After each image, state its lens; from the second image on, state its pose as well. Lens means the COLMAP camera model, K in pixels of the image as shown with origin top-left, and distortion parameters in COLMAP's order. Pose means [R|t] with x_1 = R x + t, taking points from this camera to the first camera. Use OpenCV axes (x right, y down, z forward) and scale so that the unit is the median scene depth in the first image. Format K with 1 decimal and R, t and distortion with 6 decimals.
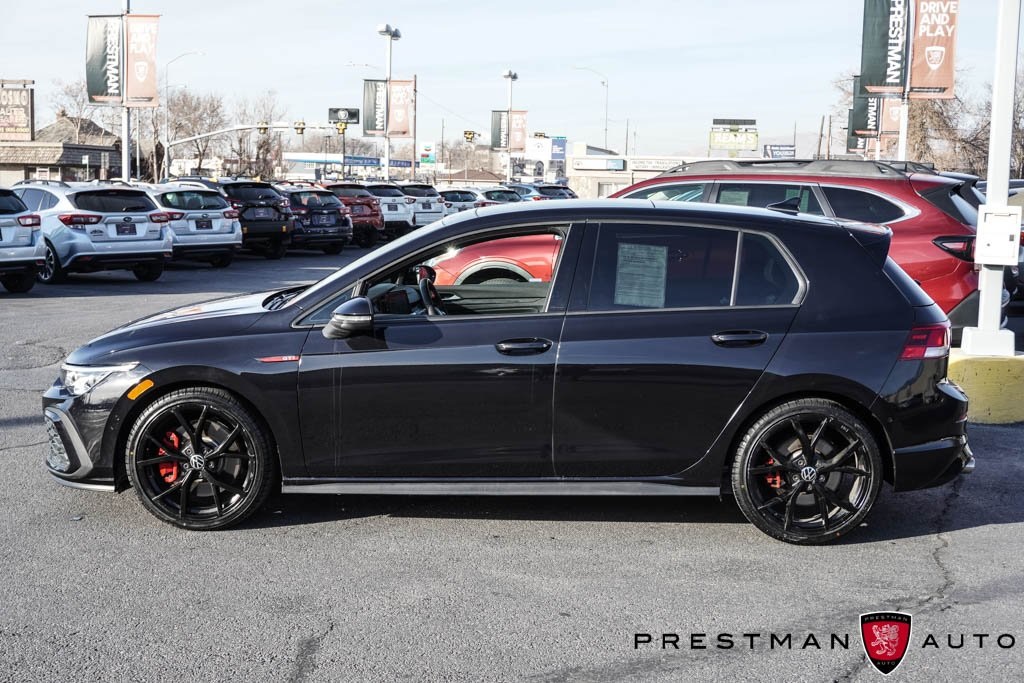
lens RADIAL K [[1401.4, 0, 511.7], [0, 1401.4, 341.5], [0, 0, 1]] dist [-0.024842, 0.000000]
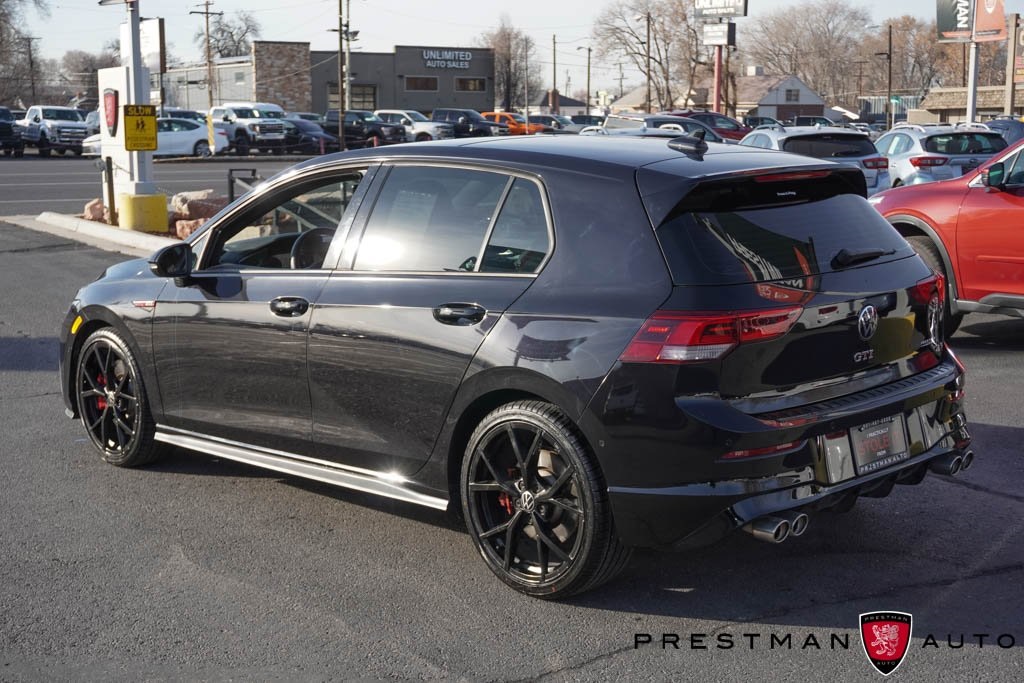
lens RADIAL K [[1436.0, 0, 511.3], [0, 1436.0, 345.2], [0, 0, 1]] dist [0.017932, 0.000000]
pose [[0.724648, 0.080418, -0.684411, 0.168003], [-0.055356, 0.996751, 0.058507, -0.007630], [0.686892, -0.004511, 0.726746, 0.101390]]
